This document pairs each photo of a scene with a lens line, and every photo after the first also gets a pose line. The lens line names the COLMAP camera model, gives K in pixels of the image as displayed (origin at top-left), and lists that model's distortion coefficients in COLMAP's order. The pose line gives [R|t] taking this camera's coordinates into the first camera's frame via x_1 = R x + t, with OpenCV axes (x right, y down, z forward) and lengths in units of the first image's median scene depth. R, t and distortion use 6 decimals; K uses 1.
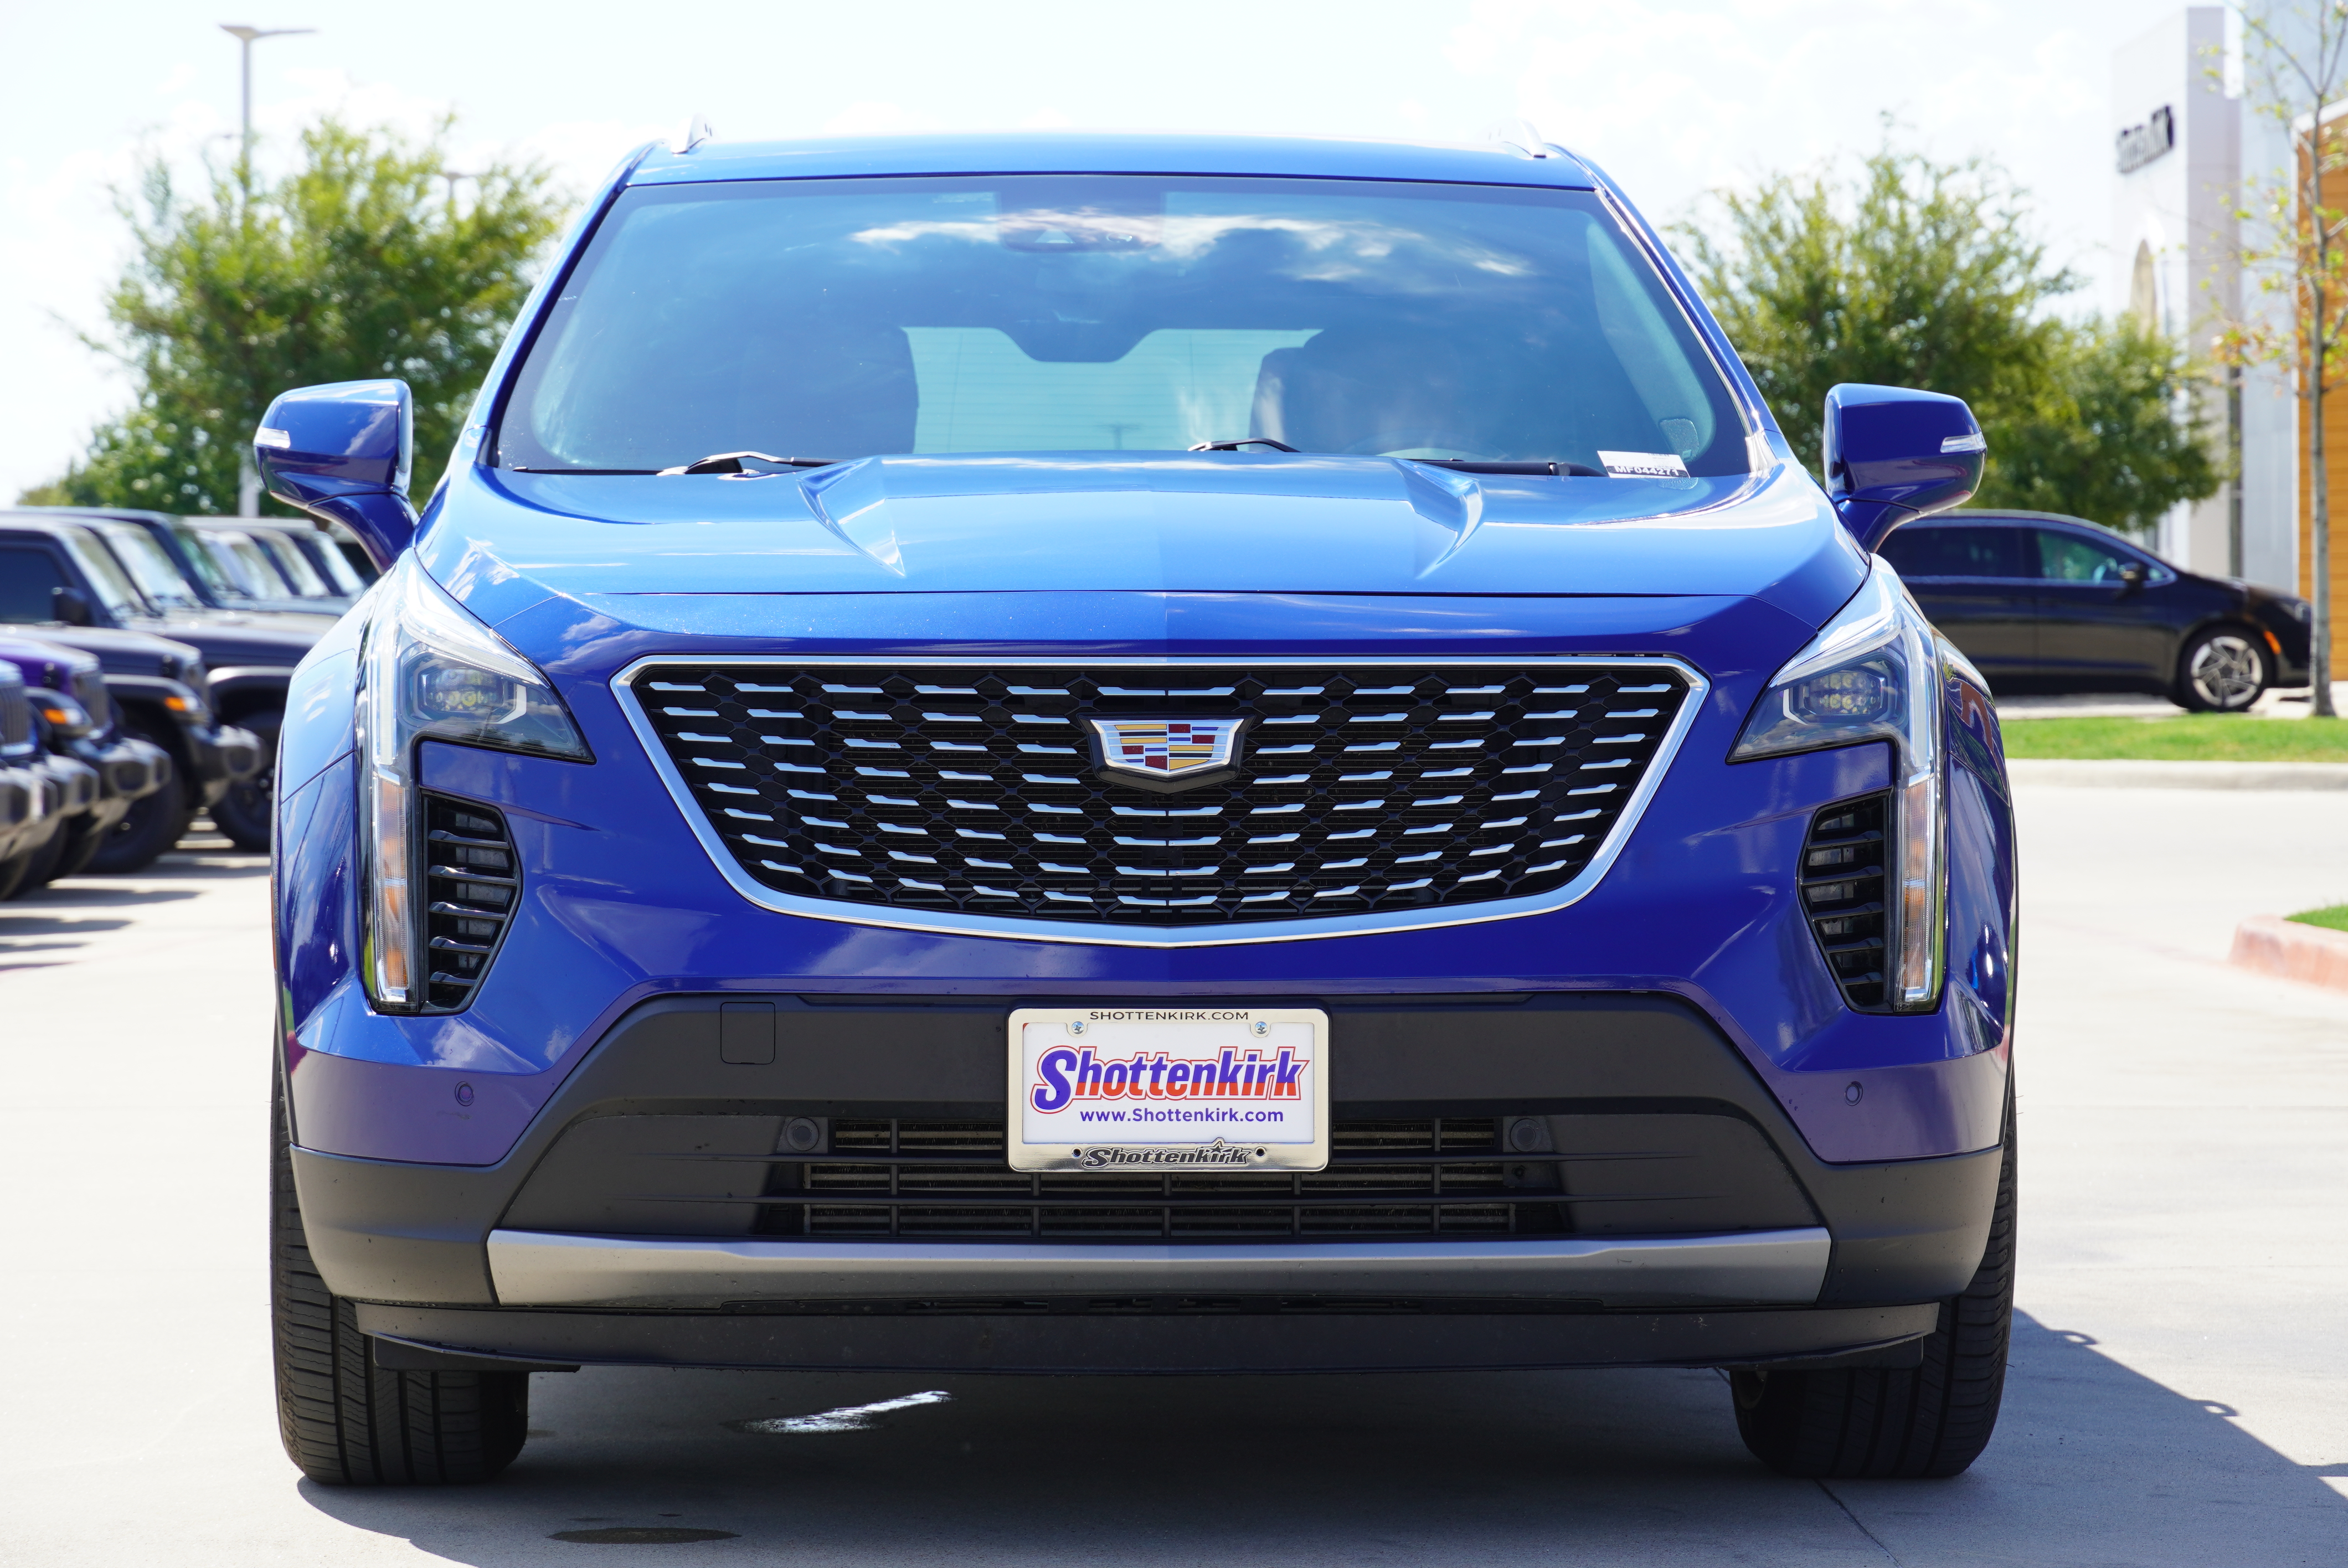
lens RADIAL K [[7648.3, 0, 1180.9], [0, 7648.3, 790.6], [0, 0, 1]] dist [0.144477, 0.000000]
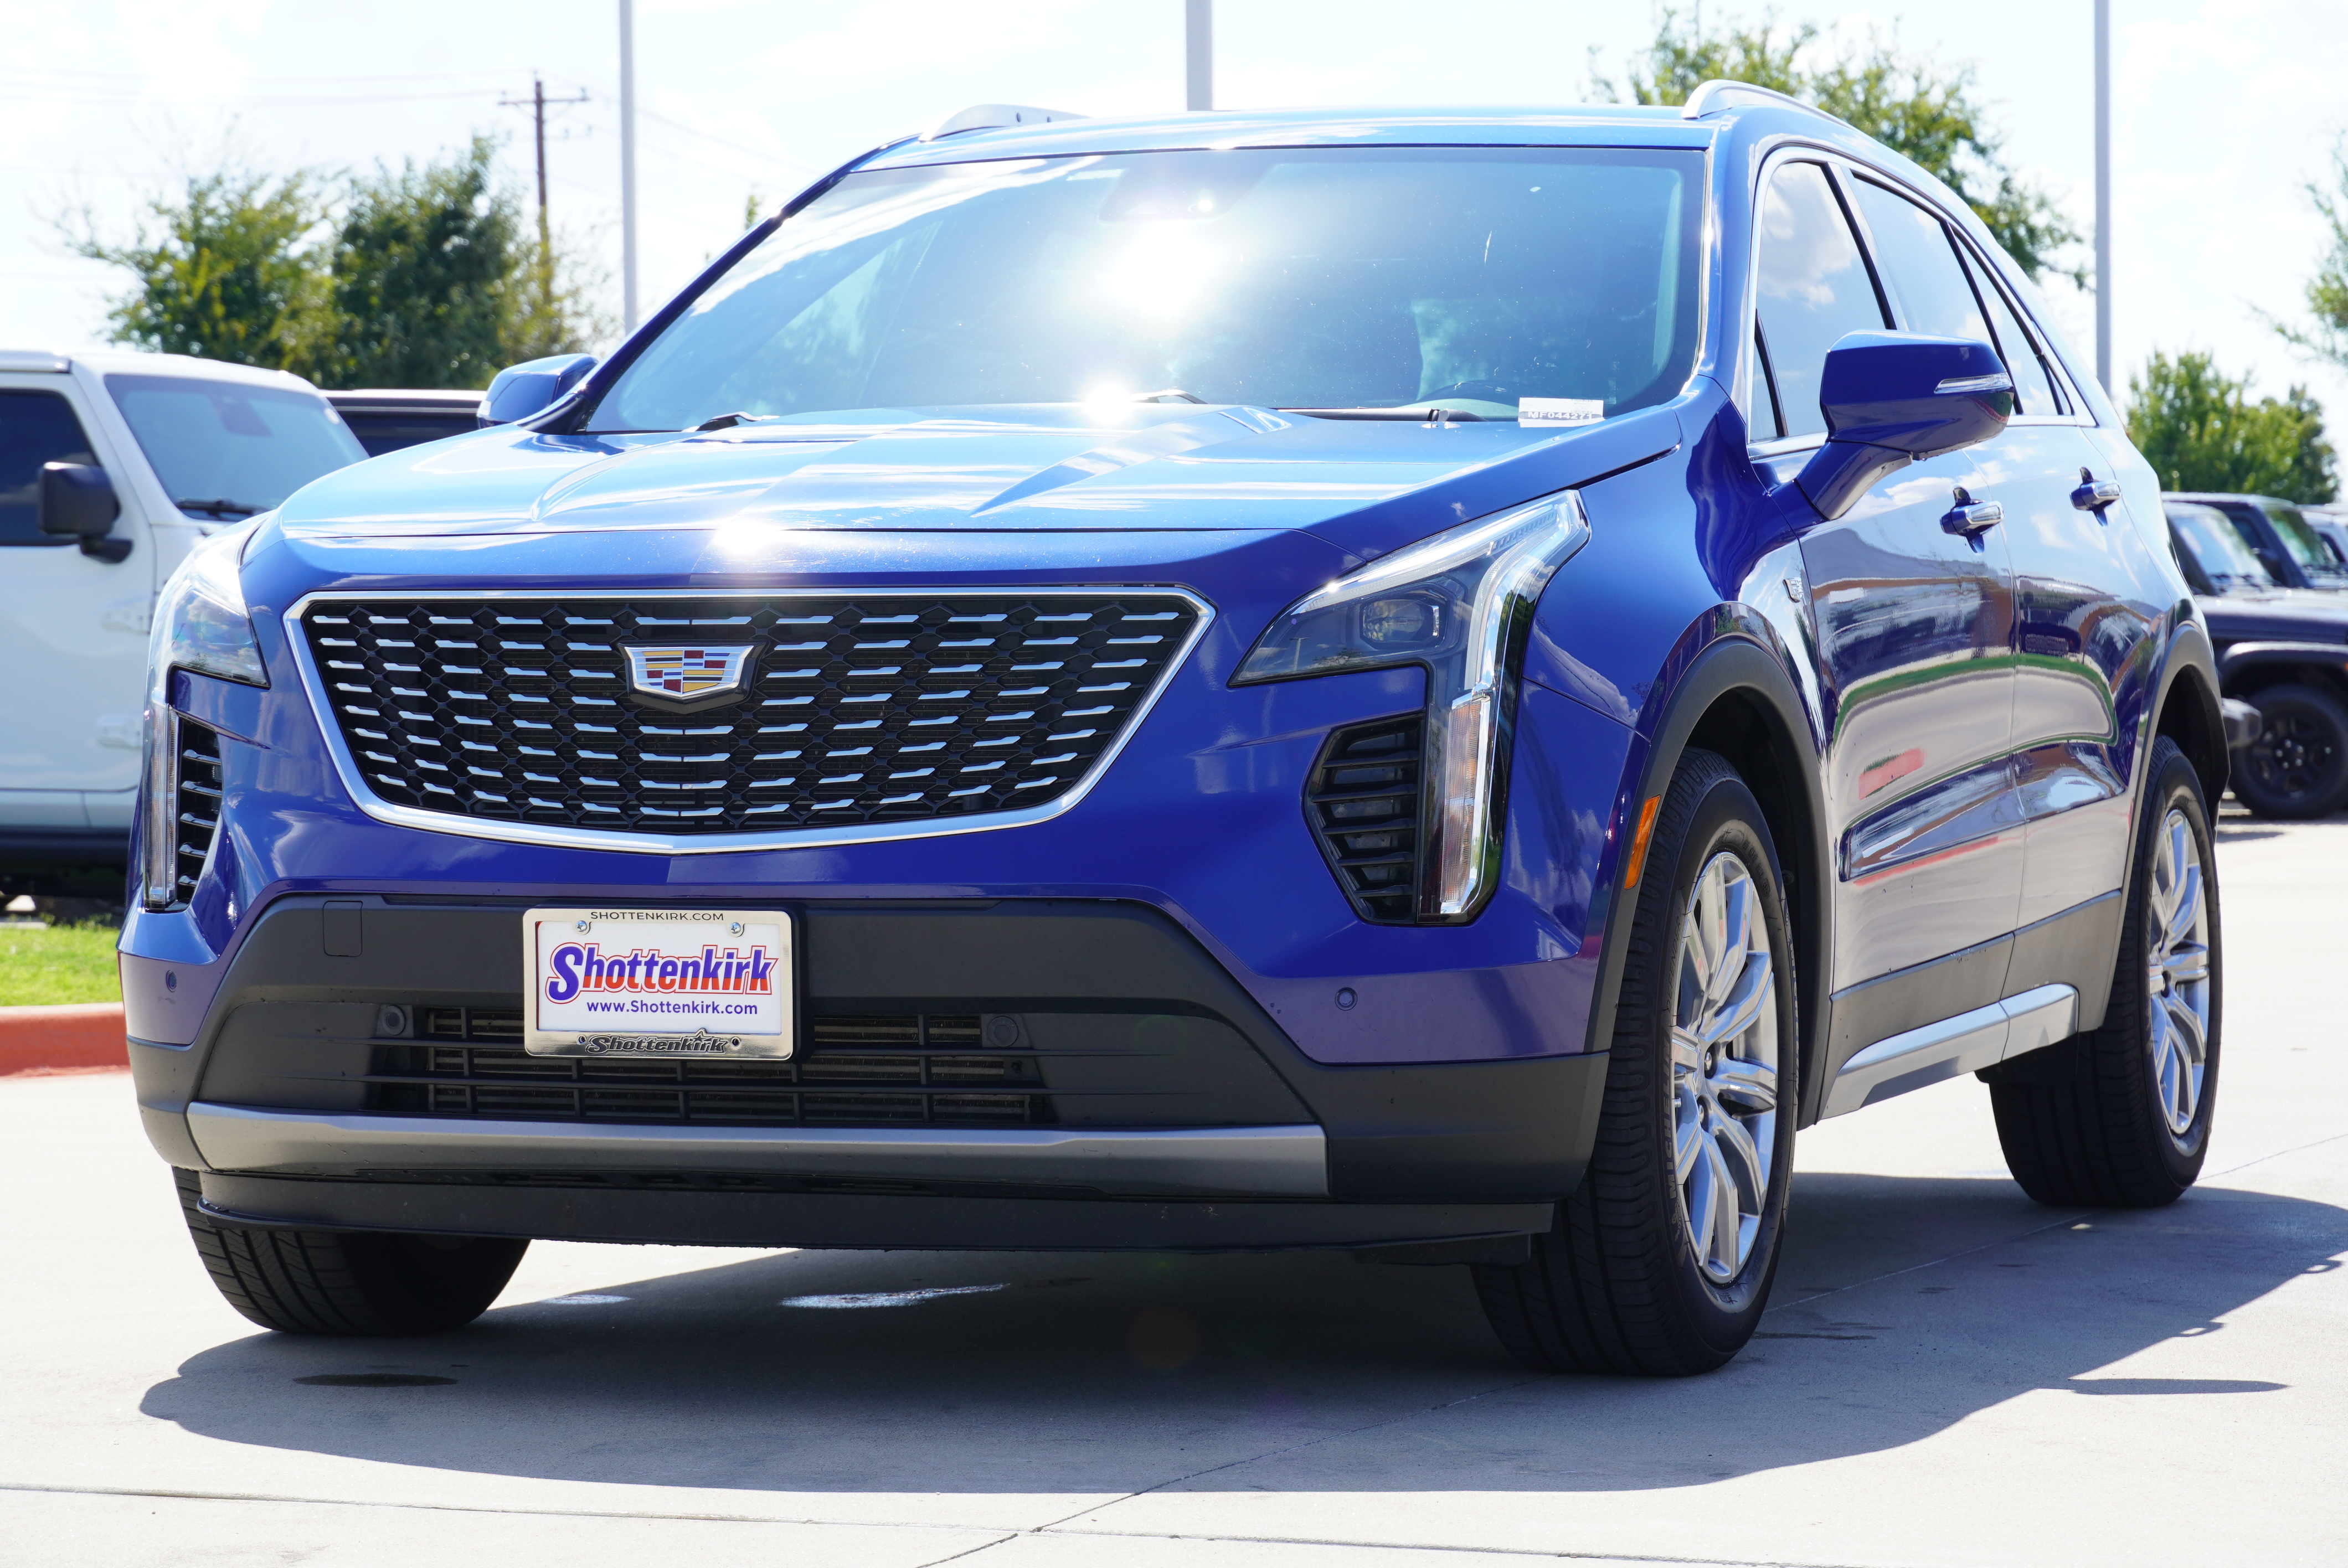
lens RADIAL K [[7440.9, 0, 1176.7], [0, 7440.9, 786.0], [0, 0, 1]] dist [-0.228570, 0.000000]
pose [[0.933953, 0.003397, -0.357378, 0.441334], [-0.002860, 0.999994, 0.002033, 0.008277], [0.357383, -0.000876, 0.933957, 0.031749]]
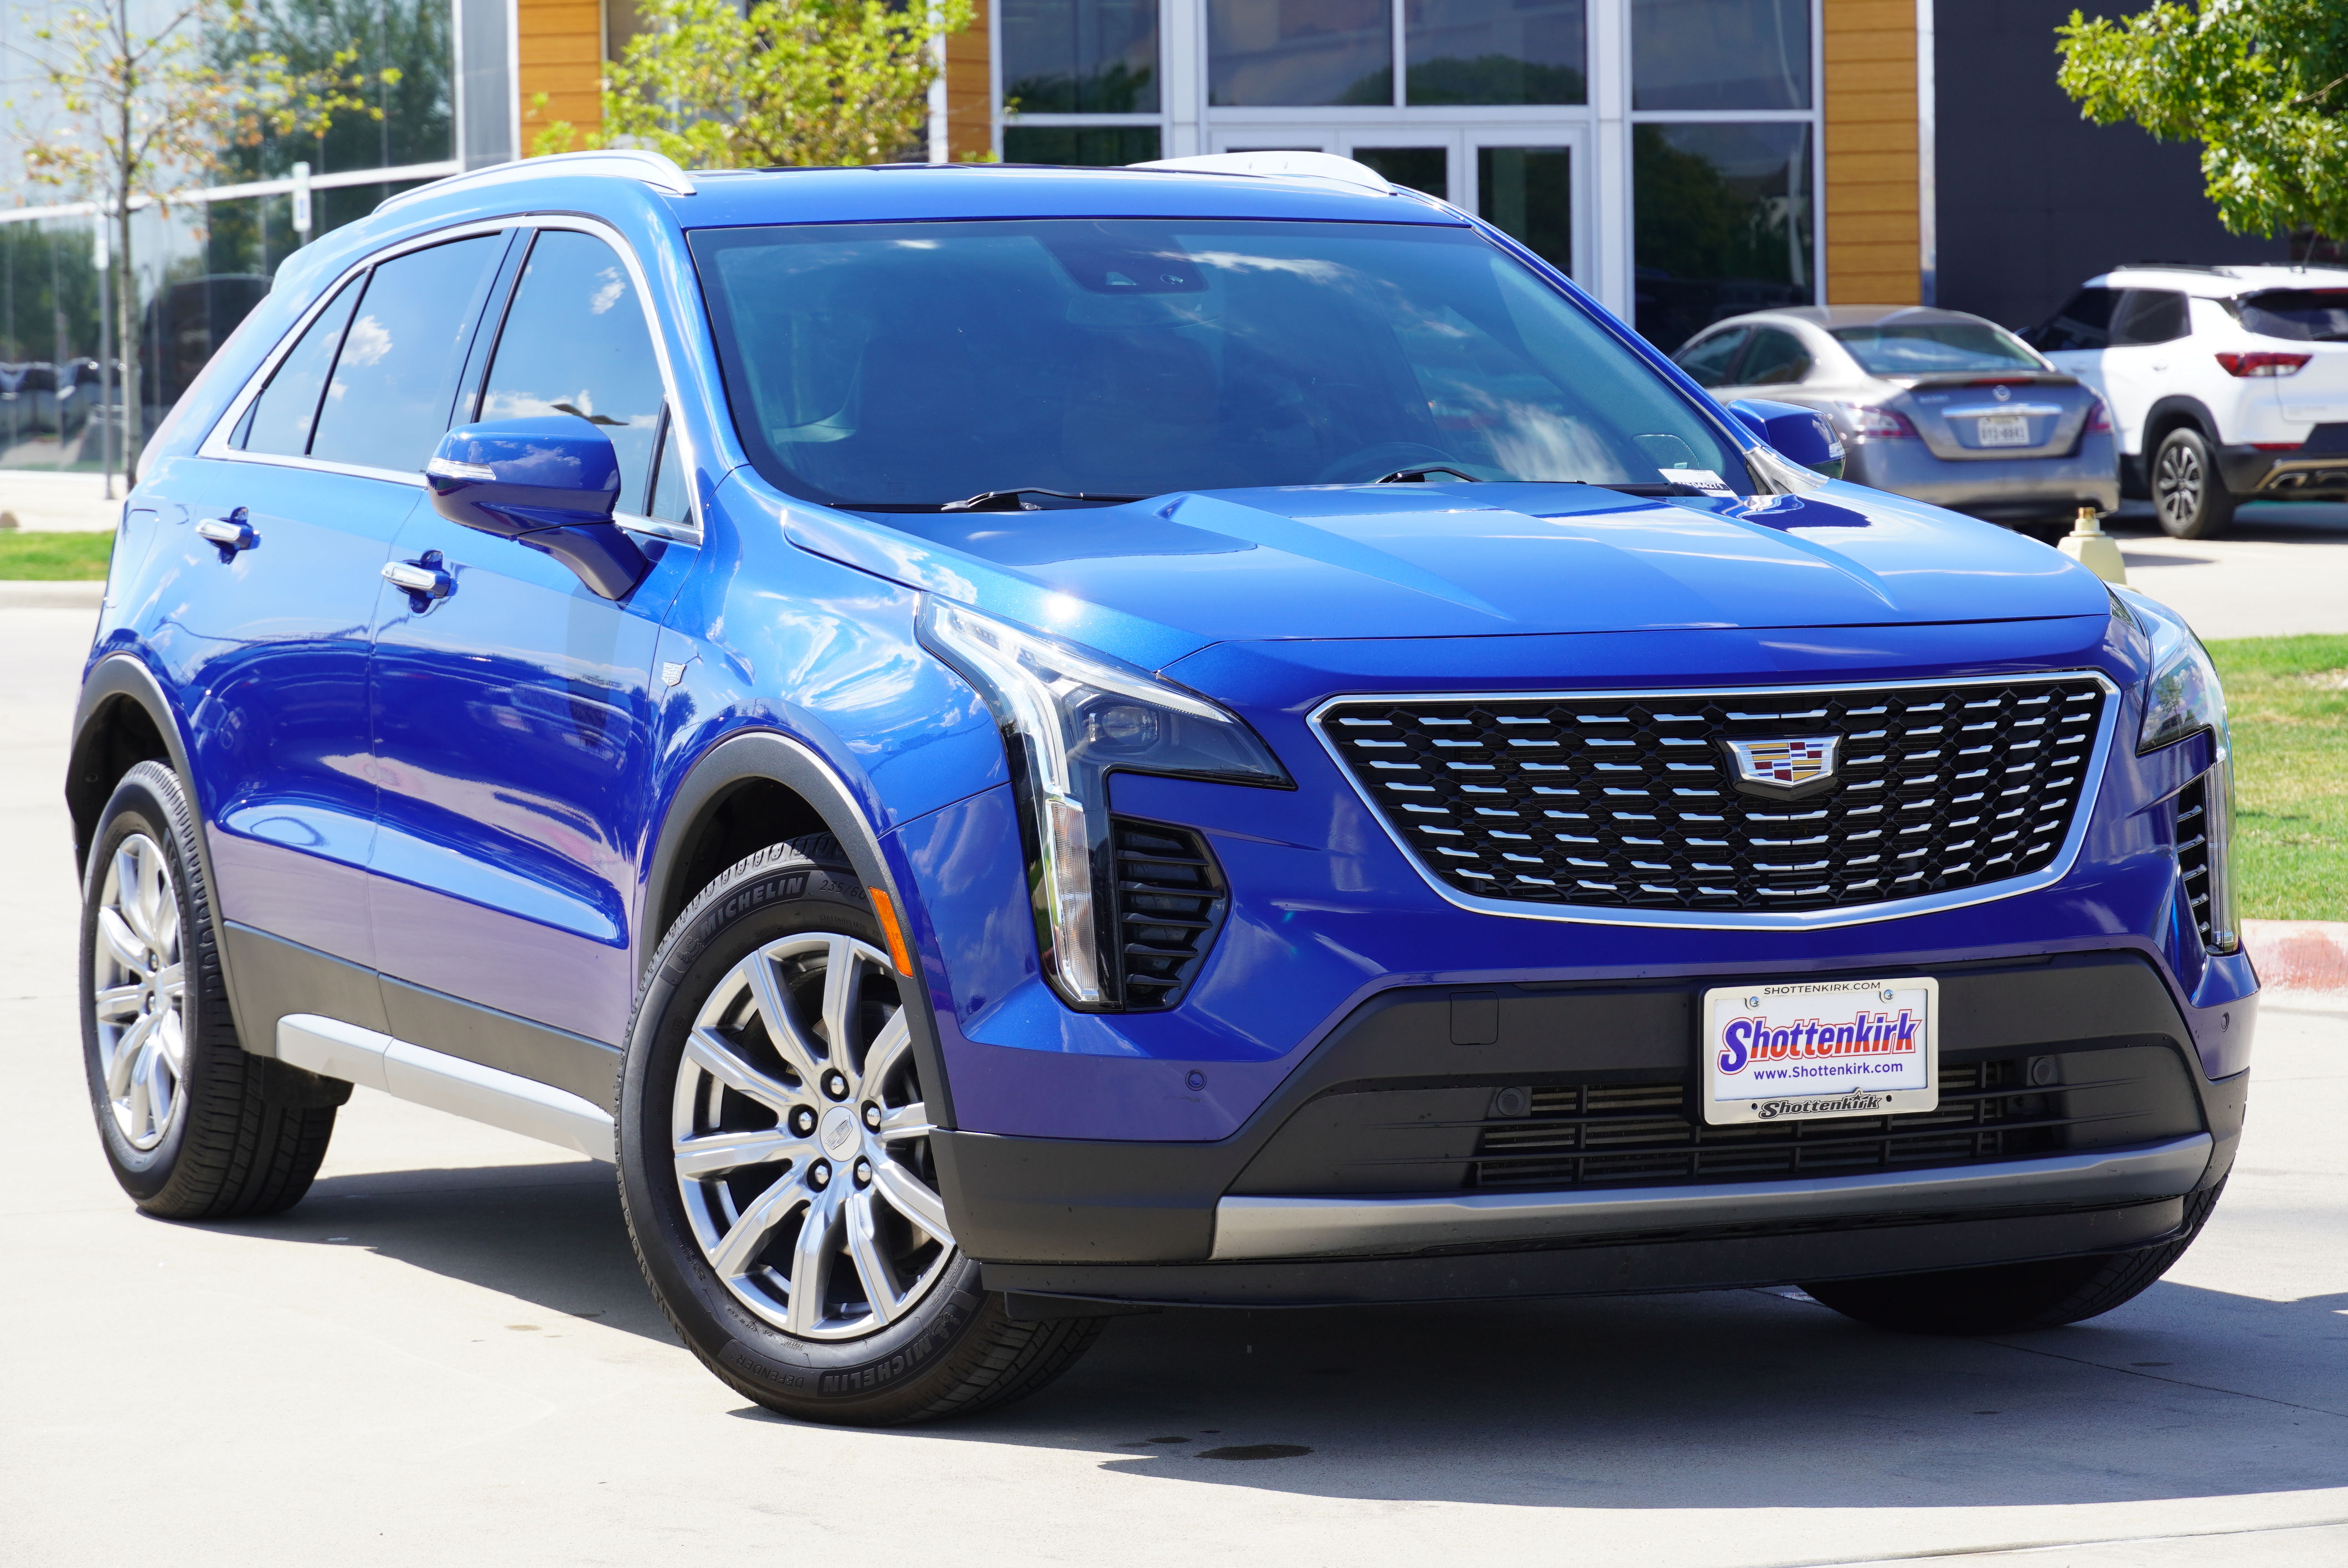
lens RADIAL K [[7999.8, 0, 1168.7], [0, 7999.8, 769.2], [0, 0, 1]] dist [-0.374546, 0.000000]
pose [[0.924422, -0.034656, 0.379794, -0.559755], [0.023317, 0.999136, 0.034416, -0.049317], [-0.380659, -0.022959, 0.924431, -0.112023]]
